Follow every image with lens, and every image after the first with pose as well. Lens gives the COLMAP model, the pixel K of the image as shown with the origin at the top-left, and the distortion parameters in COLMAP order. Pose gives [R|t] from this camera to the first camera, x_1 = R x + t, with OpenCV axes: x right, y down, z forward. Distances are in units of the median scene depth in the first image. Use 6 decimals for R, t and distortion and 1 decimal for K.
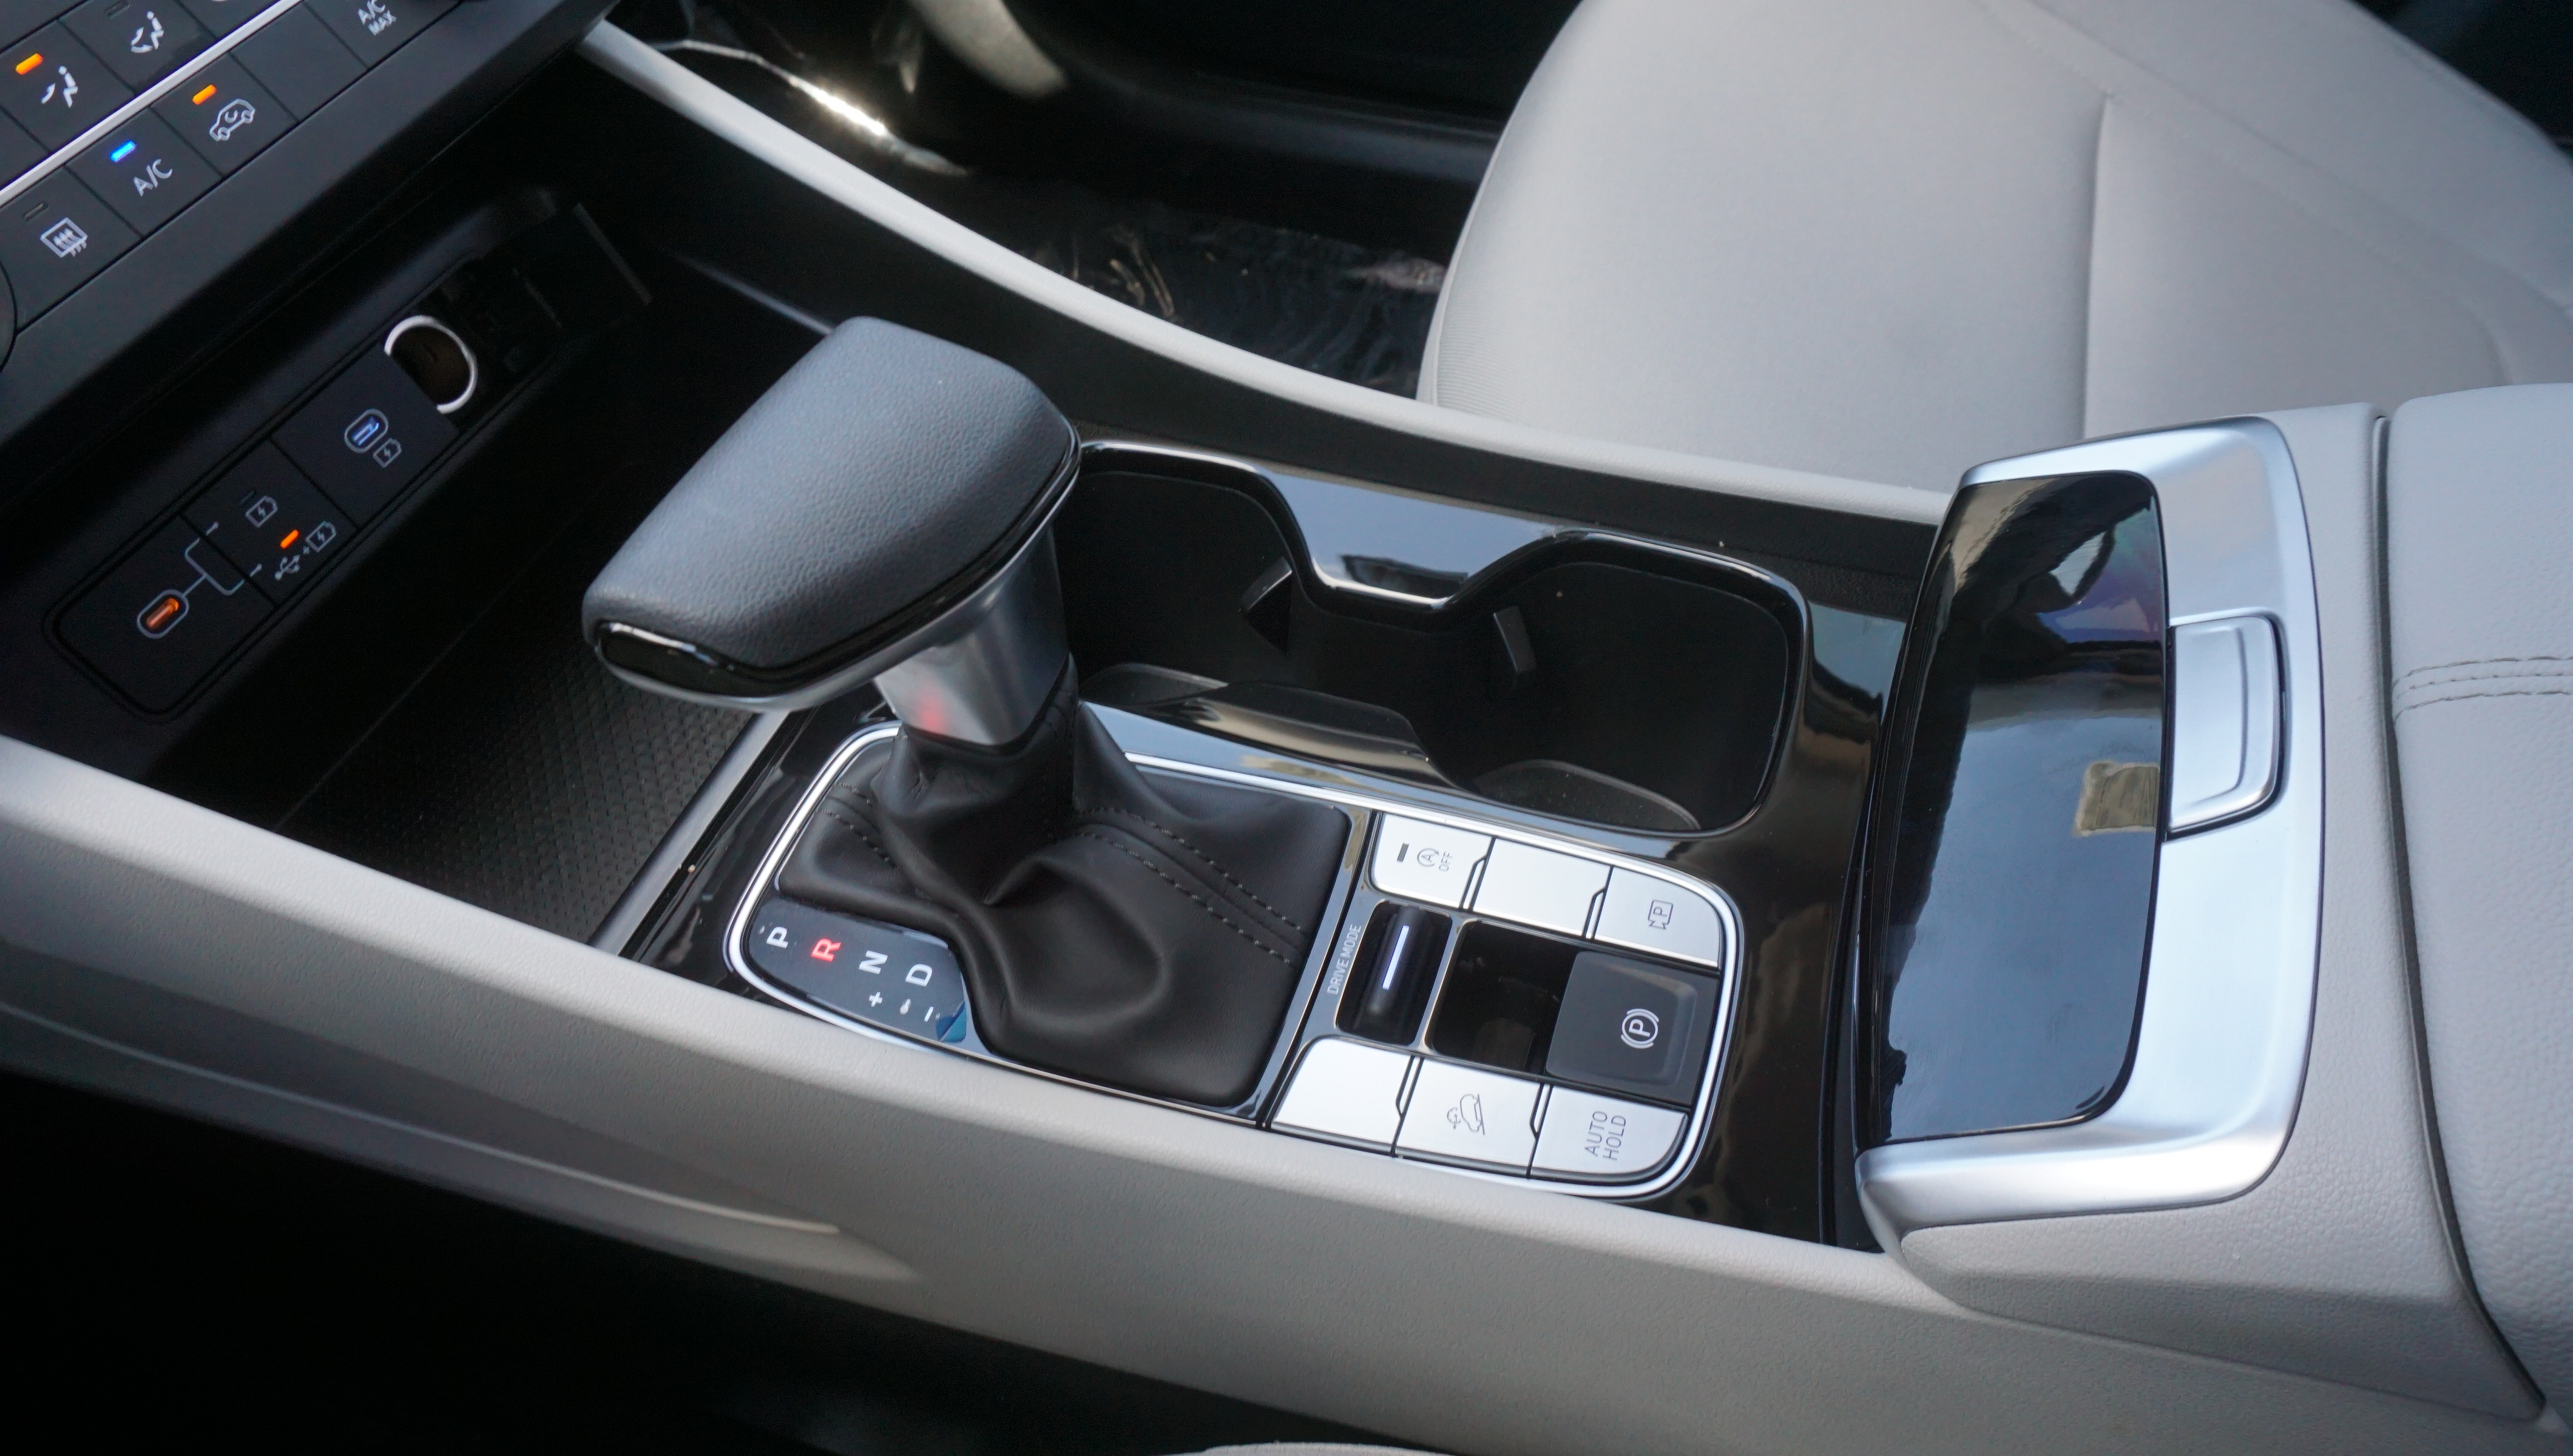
lens RADIAL K [[1729.2, 0, 1286.5], [0, 1729.2, 728.0], [0, 0, 1]] dist [-0.047453, 0.036970]
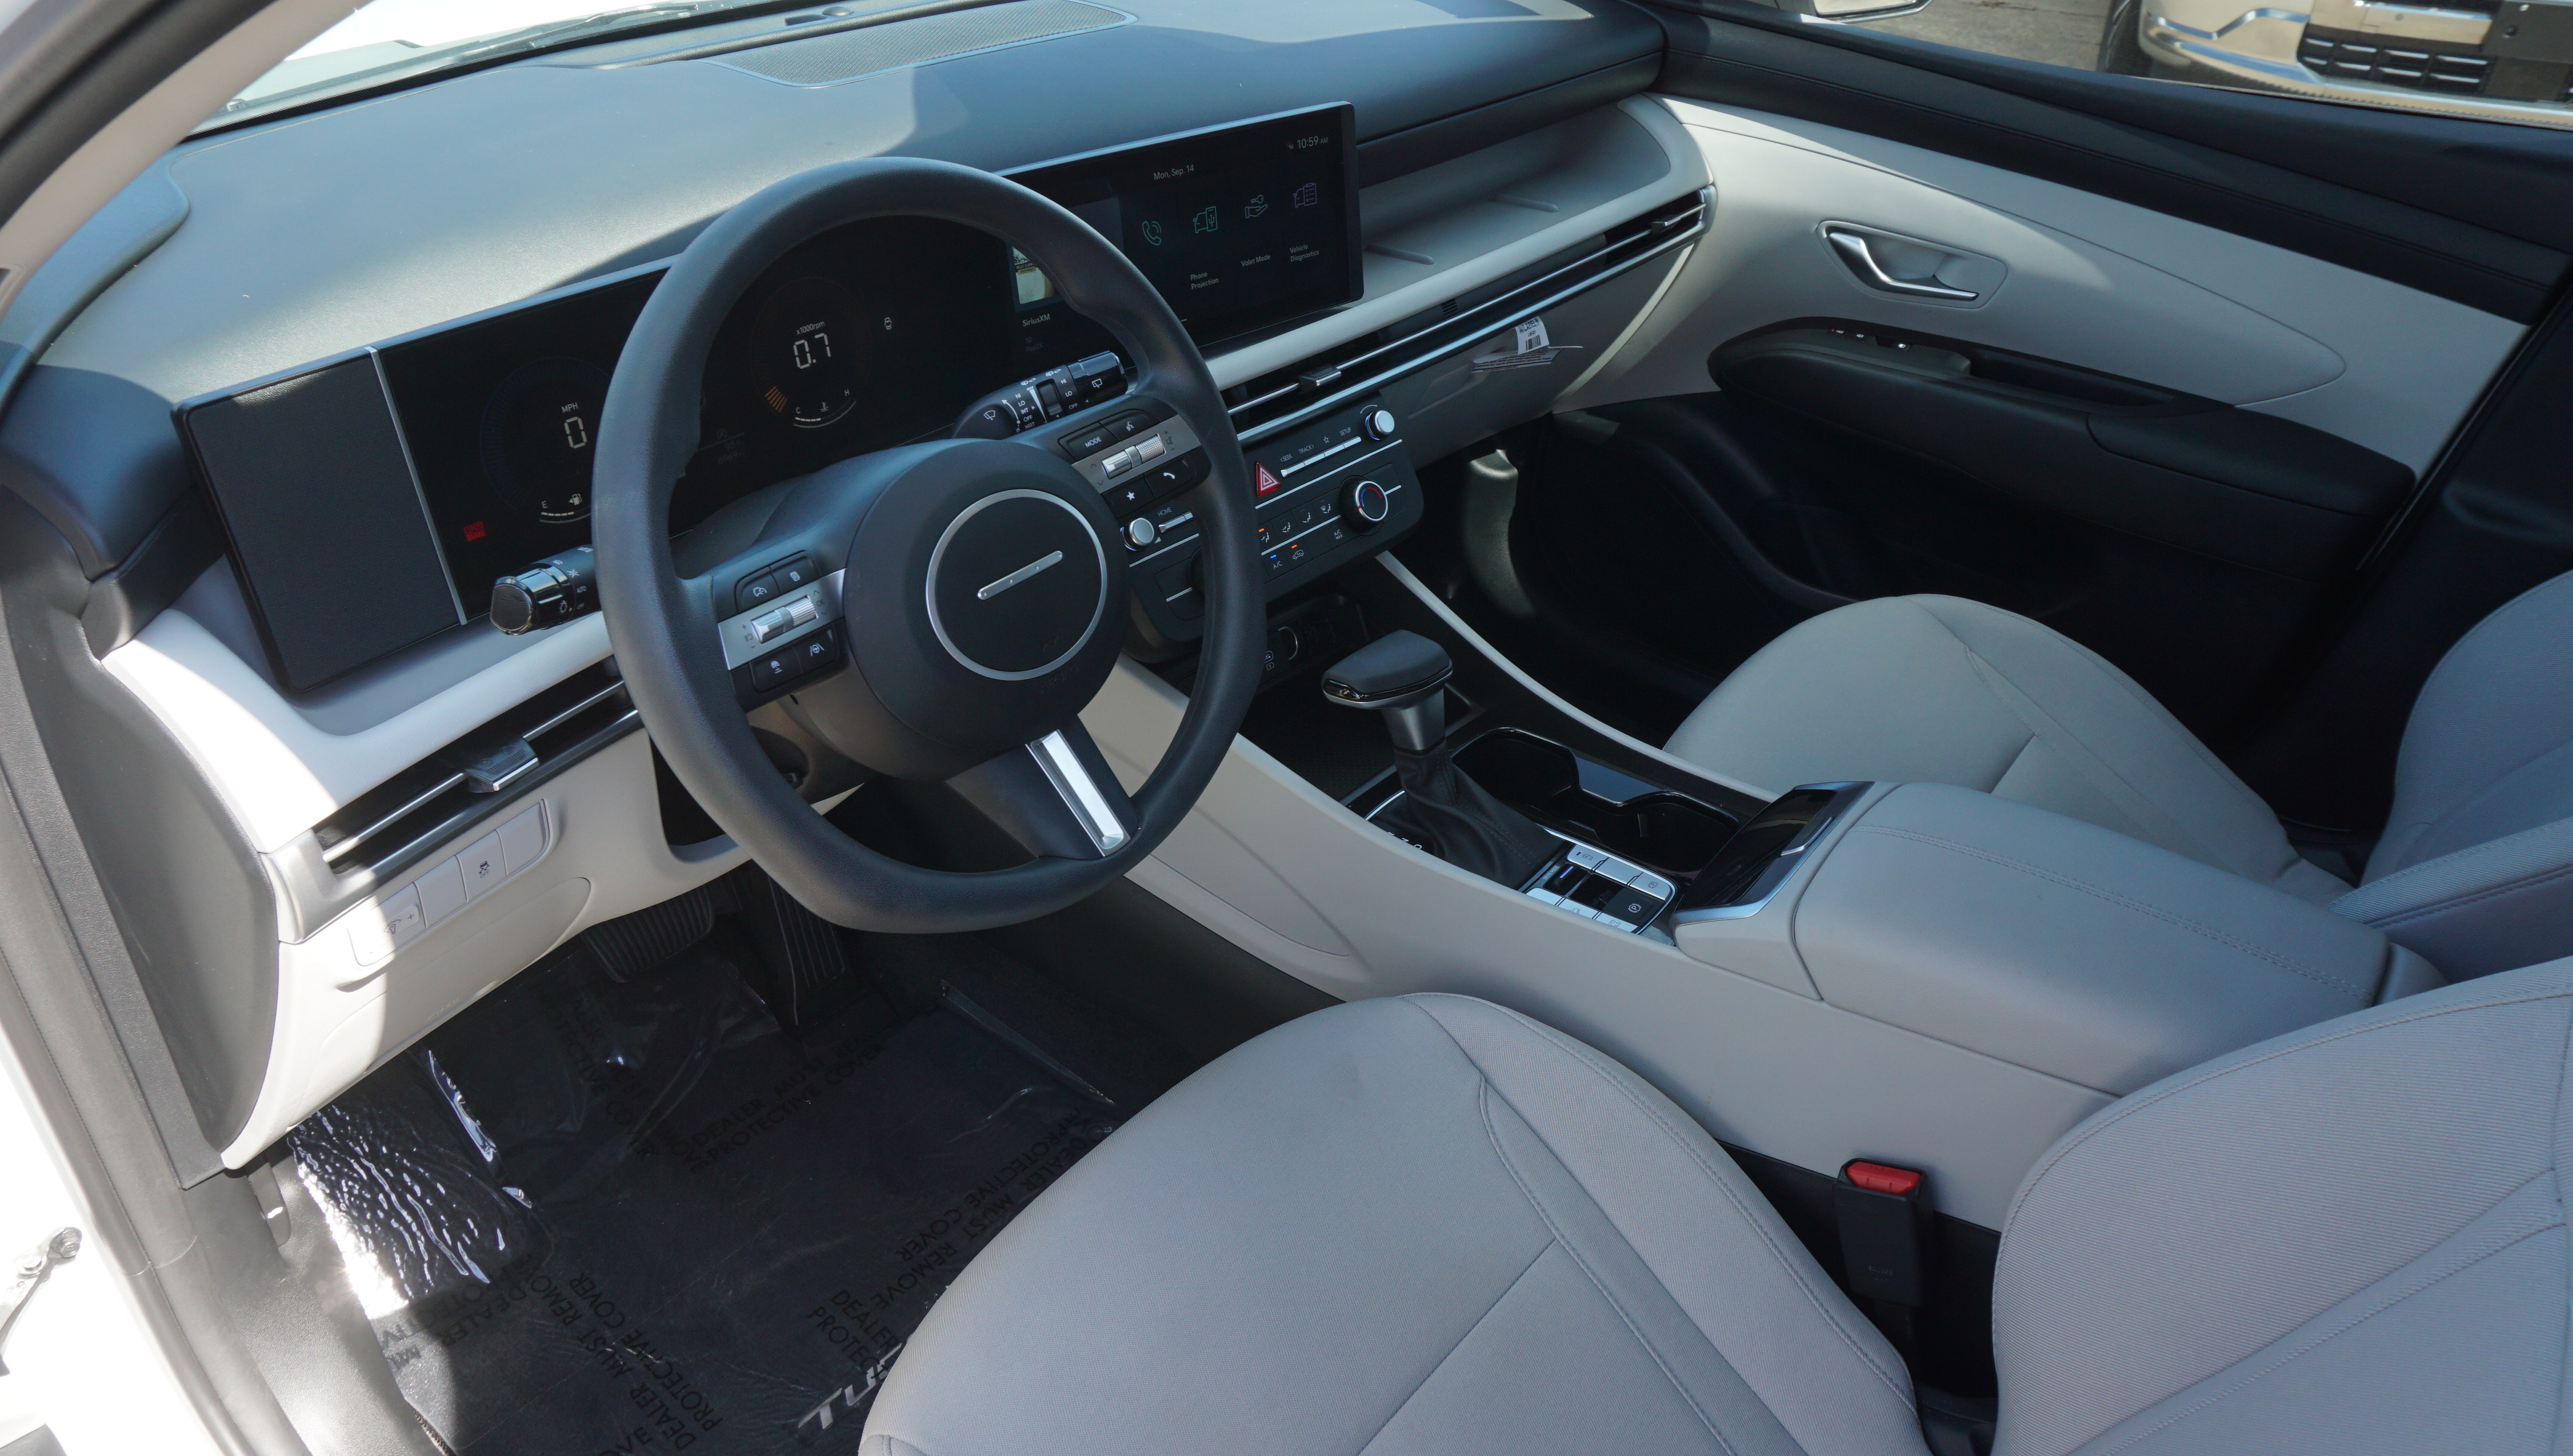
lens RADIAL K [[1745.1, 0, 1292.7], [0, 1745.1, 733.8], [0, 0, 1]] dist [-0.041064, 0.042496]
pose [[0.937594, 0.245723, -0.246043, 0.314281], [-0.306504, 0.918178, -0.251008, 0.851483], [0.164233, 0.310757, 0.936193, -2.157513]]
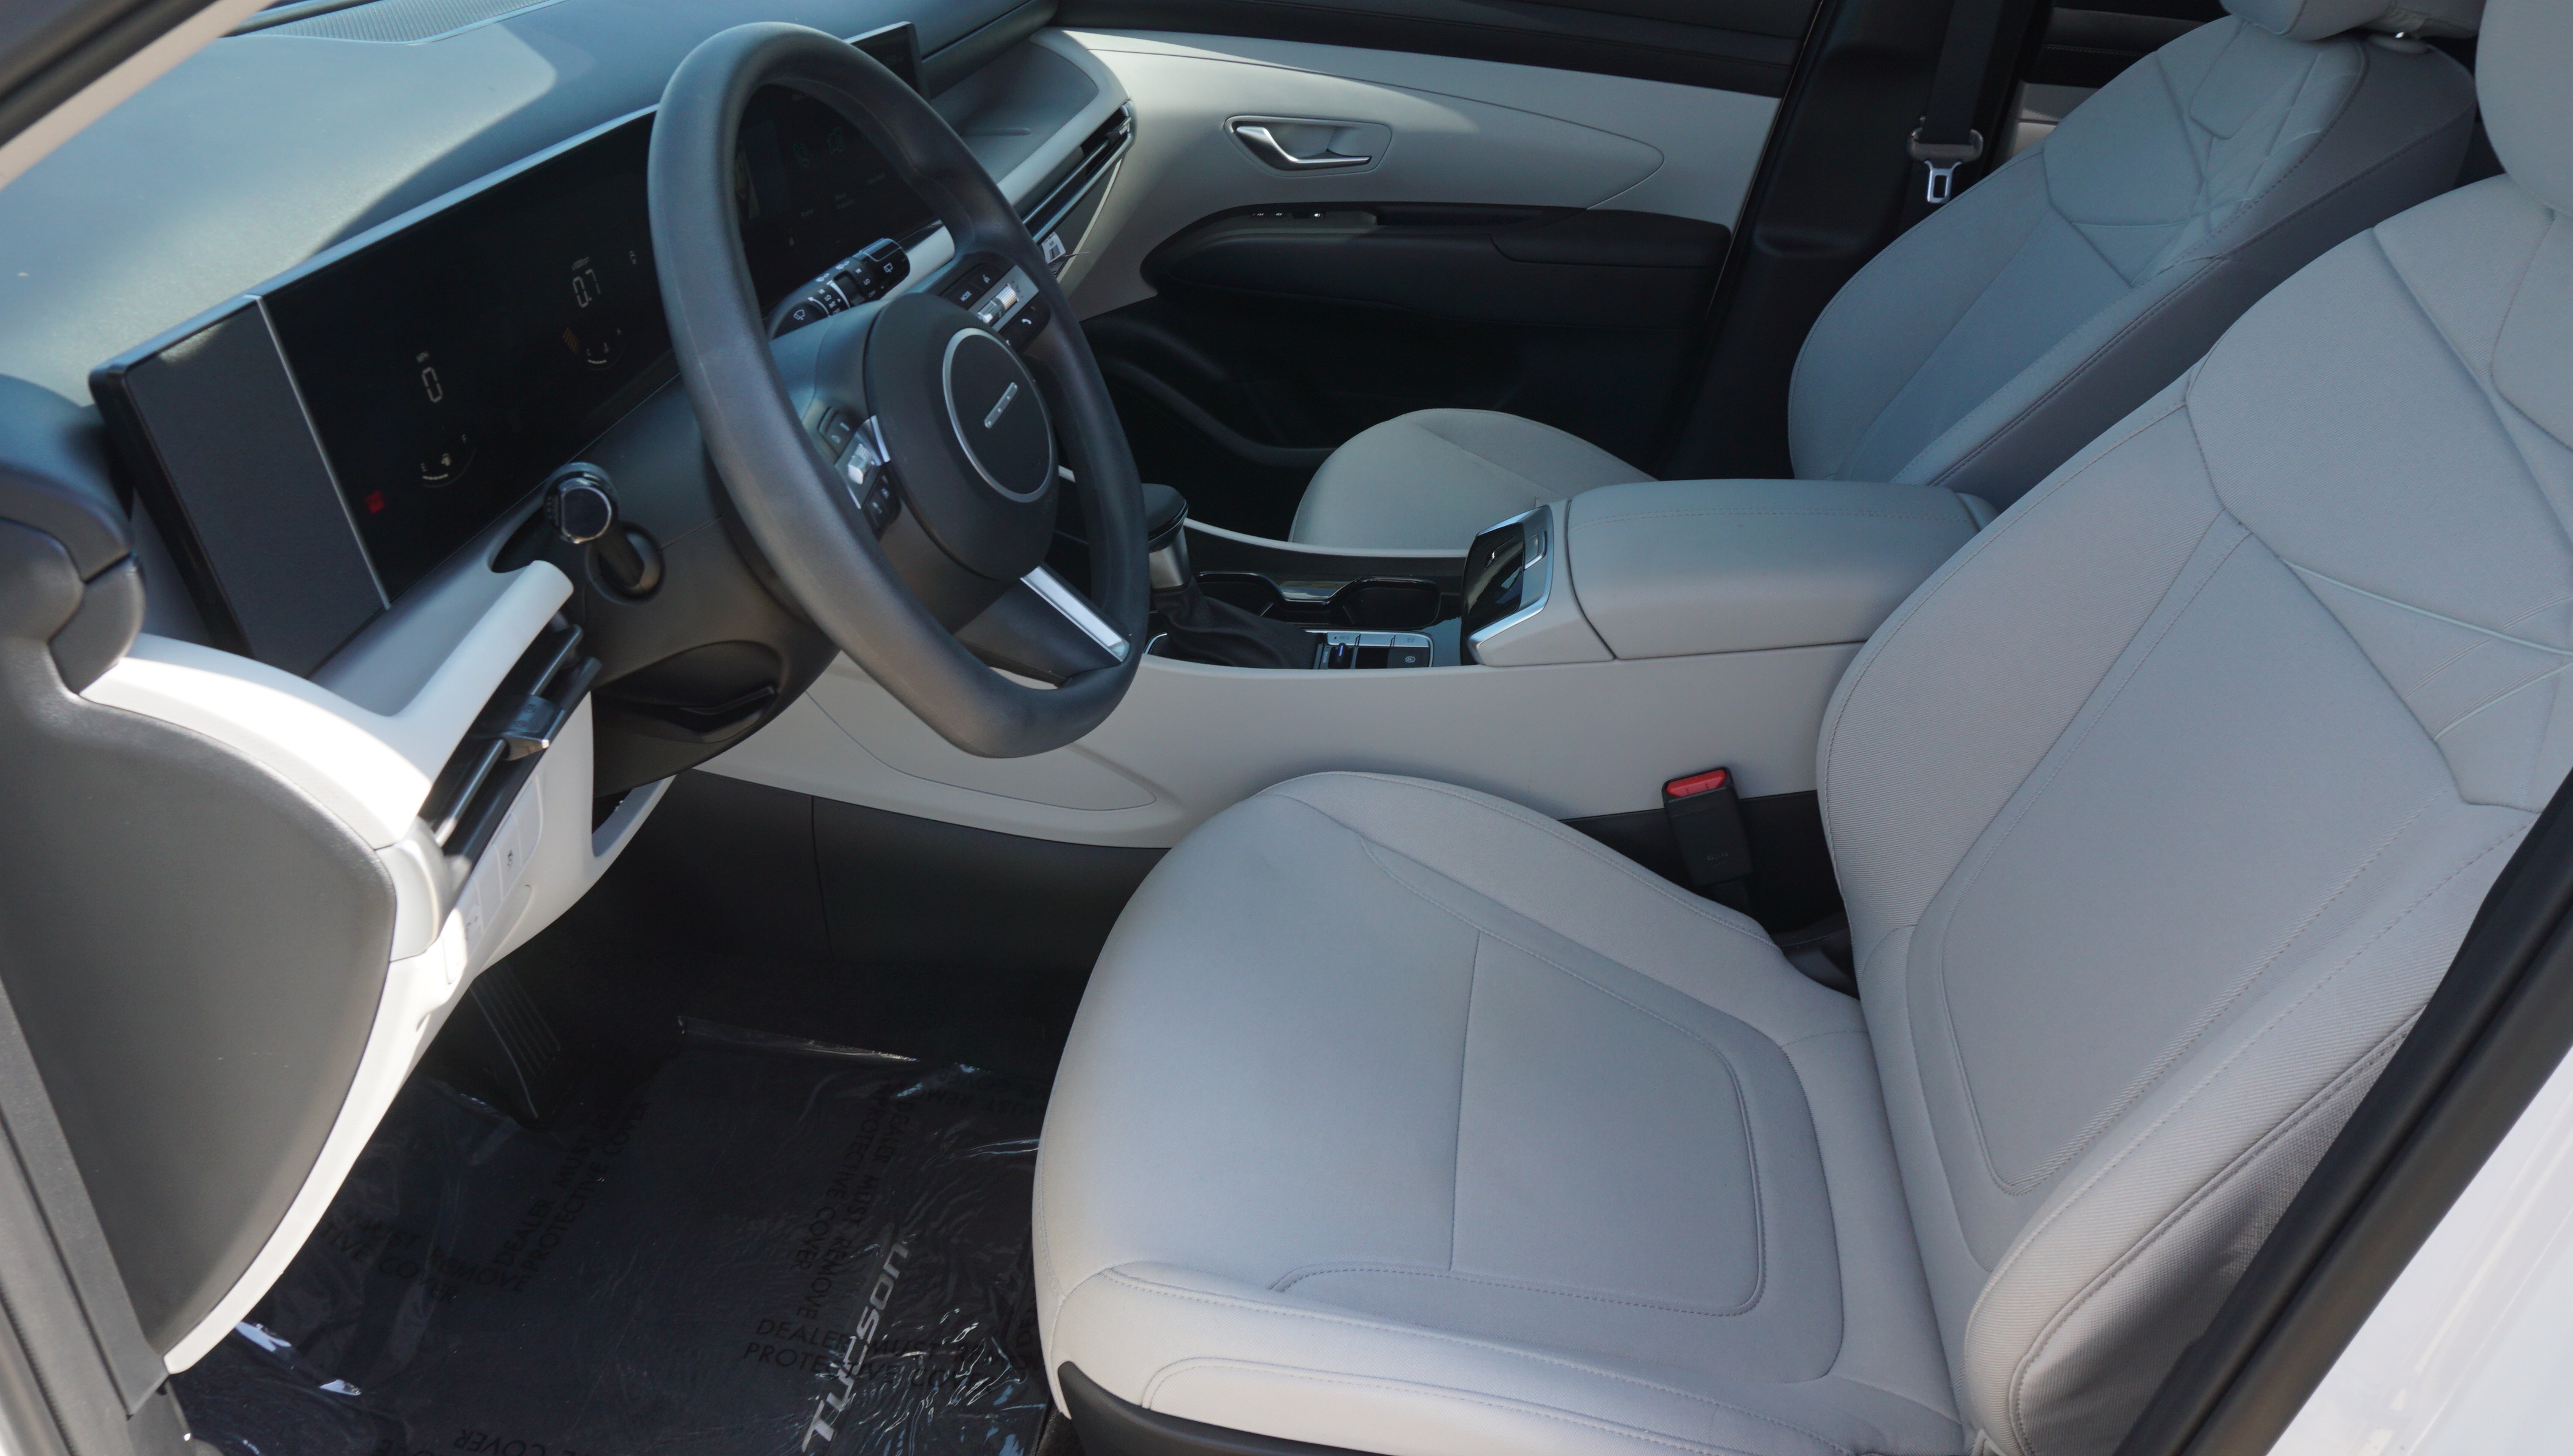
lens RADIAL K [[1729.2, 0, 1286.5], [0, 1729.2, 728.0], [0, 0, 1]] dist [-0.047453, 0.036970]
pose [[0.979574, -0.055302, 0.193329, -0.749341], [0.117107, 0.938464, -0.324919, 1.416943], [-0.163463, 0.340922, 0.925771, -2.211258]]
